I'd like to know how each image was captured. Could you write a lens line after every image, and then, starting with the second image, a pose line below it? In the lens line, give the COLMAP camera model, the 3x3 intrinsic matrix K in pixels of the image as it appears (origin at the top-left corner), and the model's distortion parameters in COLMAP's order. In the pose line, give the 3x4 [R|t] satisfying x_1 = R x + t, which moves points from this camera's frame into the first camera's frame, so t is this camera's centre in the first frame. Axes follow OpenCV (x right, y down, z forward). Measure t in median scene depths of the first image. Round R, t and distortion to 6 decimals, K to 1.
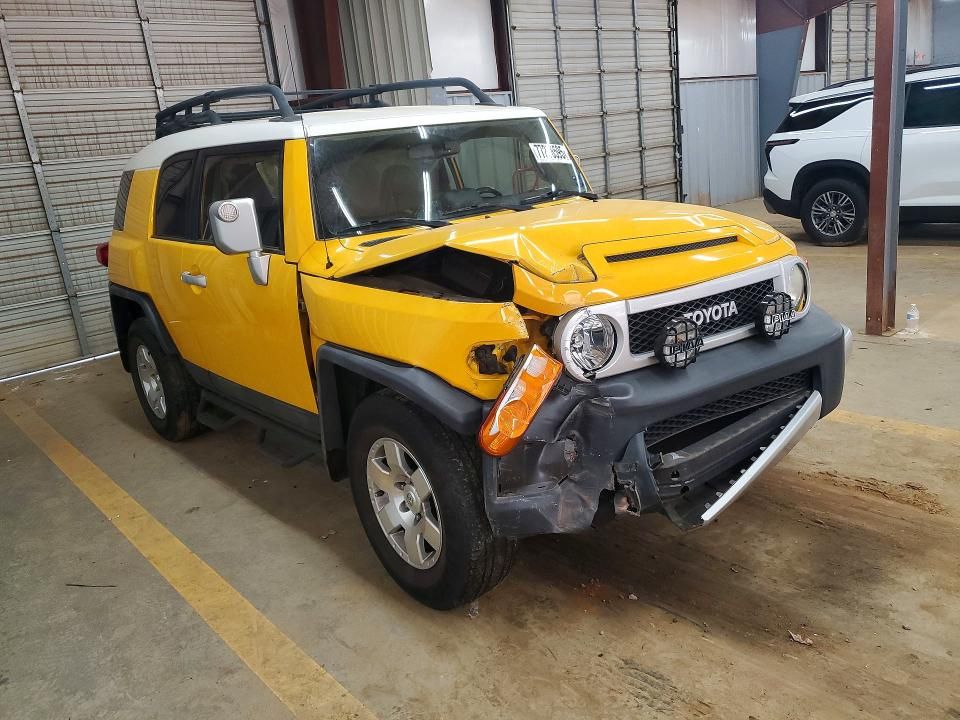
lens RADIAL K [[729.6, 0, 480.0], [0, 729.6, 360.0], [0, 0, 1]] dist [0.008400, 0.005185]
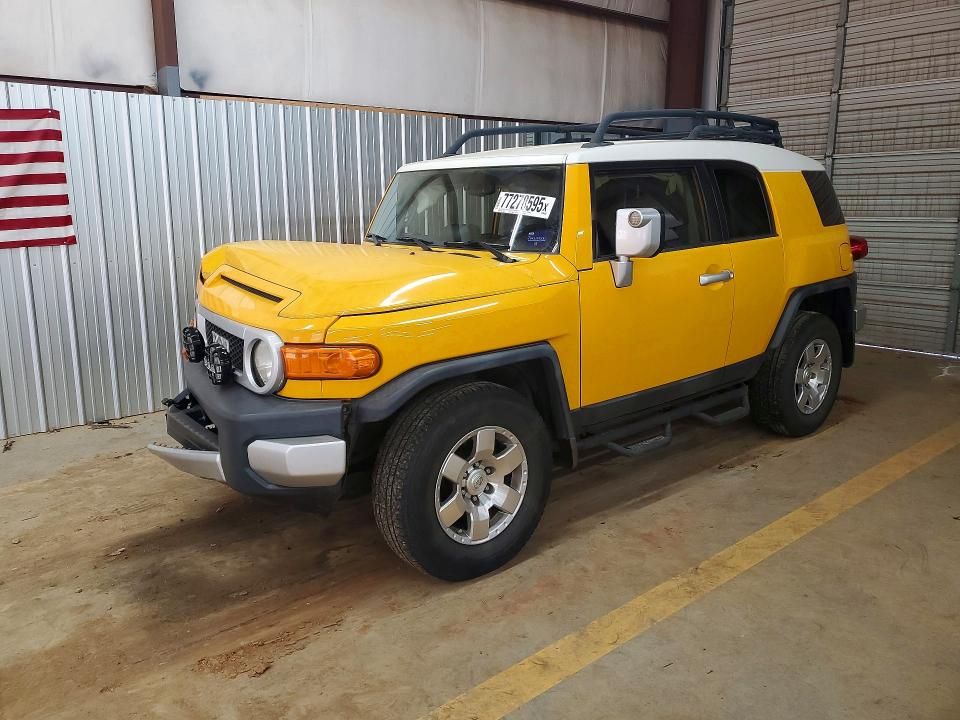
lens RADIAL K [[736.5, 0, 480.5], [0, 736.5, 350.9], [0, 0, 1]] dist [0.011259, 0.008388]
pose [[0.009747, 0.312518, -0.949862, 1.521746], [-0.264497, 0.916880, 0.298952, -0.545202], [0.964337, 0.248322, 0.091597, 1.302511]]
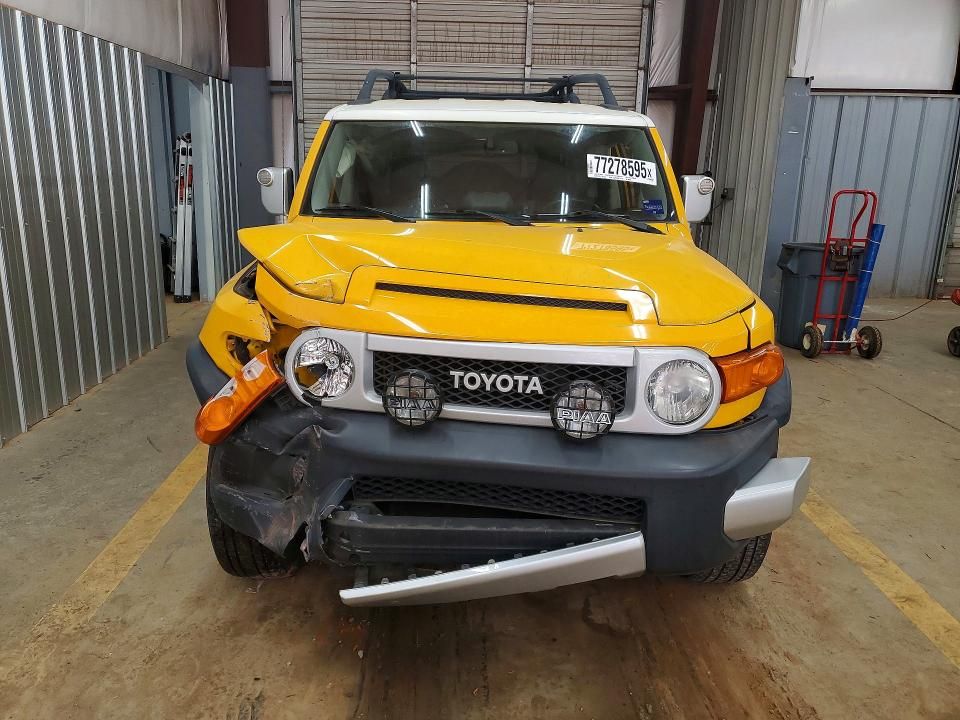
lens RADIAL K [[736.5, 0, 480.5], [0, 736.5, 350.9], [0, 0, 1]] dist [0.011259, 0.008388]
pose [[0.769802, 0.279697, -0.573738, 0.755733], [-0.273399, 0.956733, 0.099579, -0.171825], [0.576766, 0.080203, 0.812963, 0.310205]]
